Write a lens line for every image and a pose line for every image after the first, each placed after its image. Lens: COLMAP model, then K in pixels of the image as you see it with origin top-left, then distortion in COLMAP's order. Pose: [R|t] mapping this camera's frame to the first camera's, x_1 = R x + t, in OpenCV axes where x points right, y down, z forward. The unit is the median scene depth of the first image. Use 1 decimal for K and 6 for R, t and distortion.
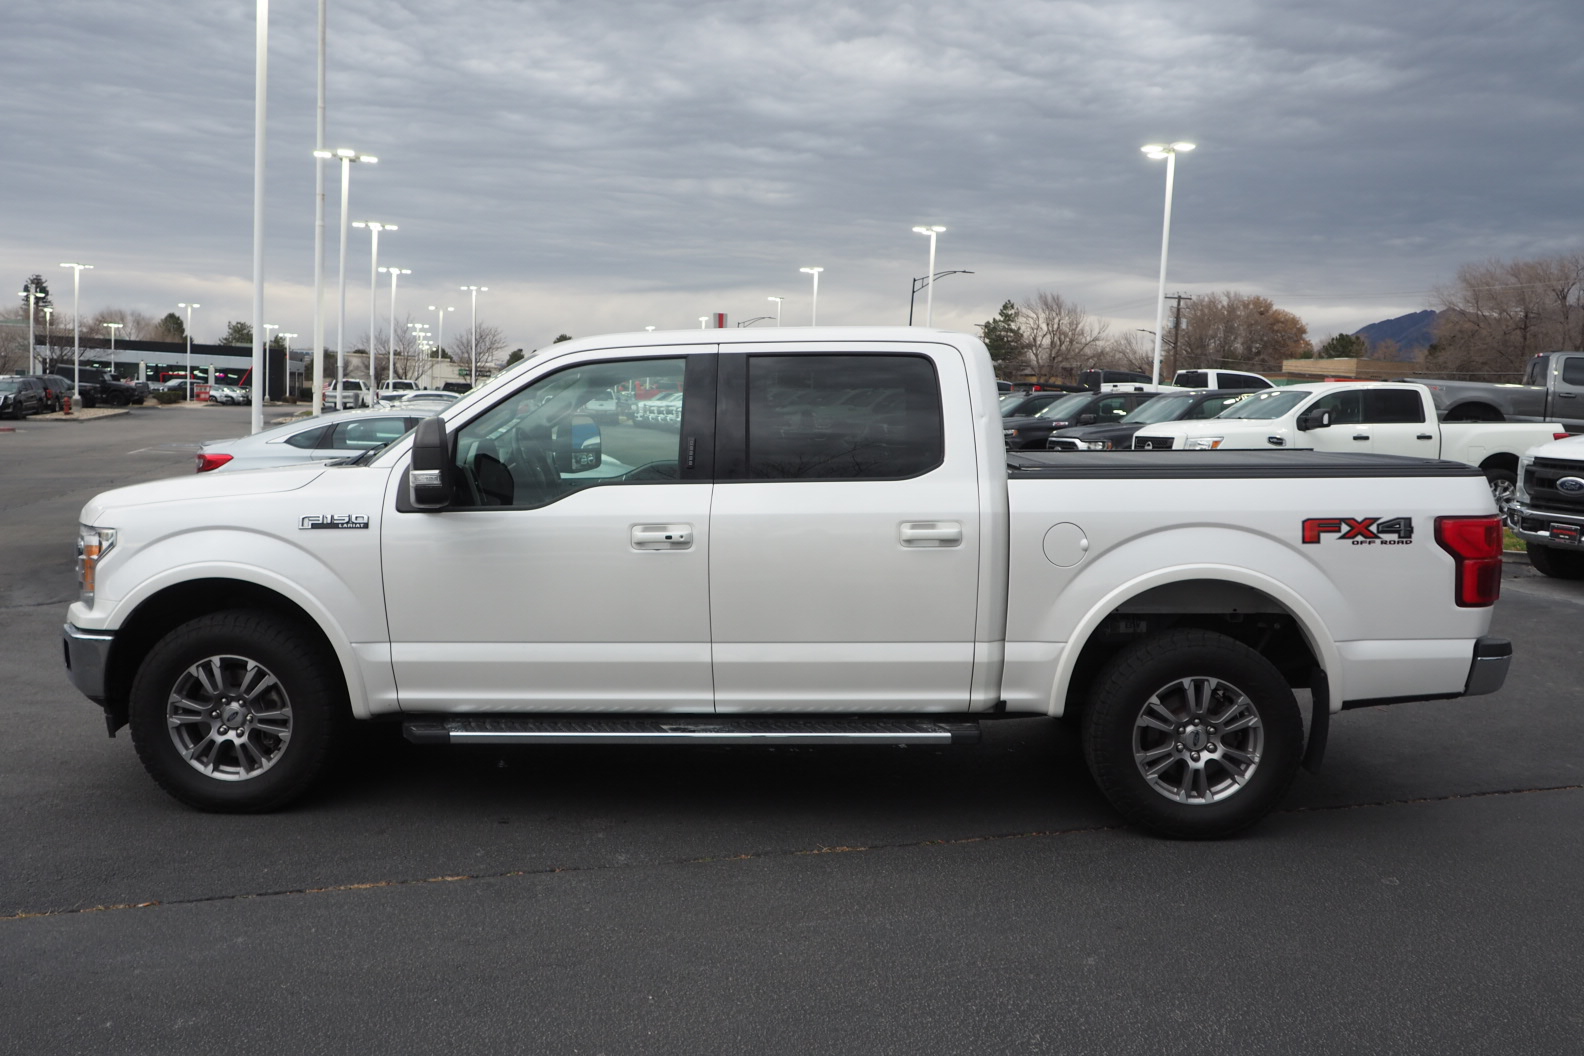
lens RADIAL K [[1245.2, 0, 792.0], [0, 1245.2, 528.0], [0, 0, 1]] dist [-0.007665, -0.003296]
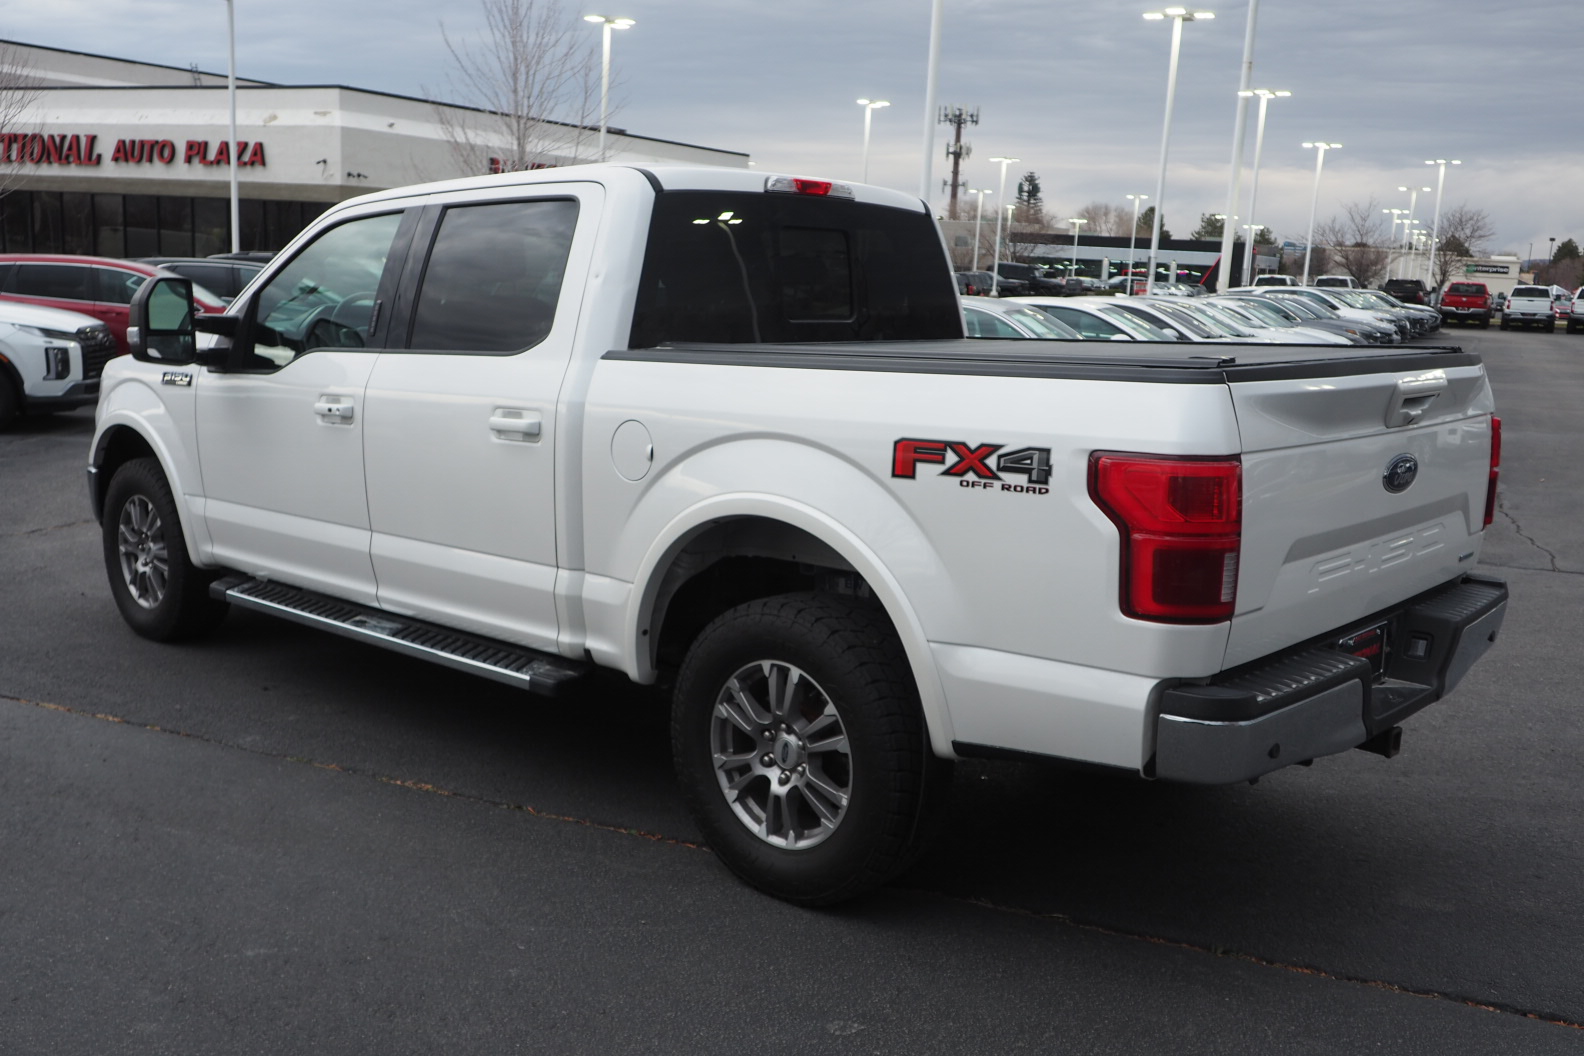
lens RADIAL K [[1417.8, 0, 792.0], [0, 1417.8, 528.0], [0, 0, 1]] dist [-0.013481, 0.002913]
pose [[0.762292, 0.110056, -0.637808, 0.821819], [-0.073951, 0.993794, 0.083098, -0.017467], [0.642995, -0.016179, 0.765700, 0.415725]]
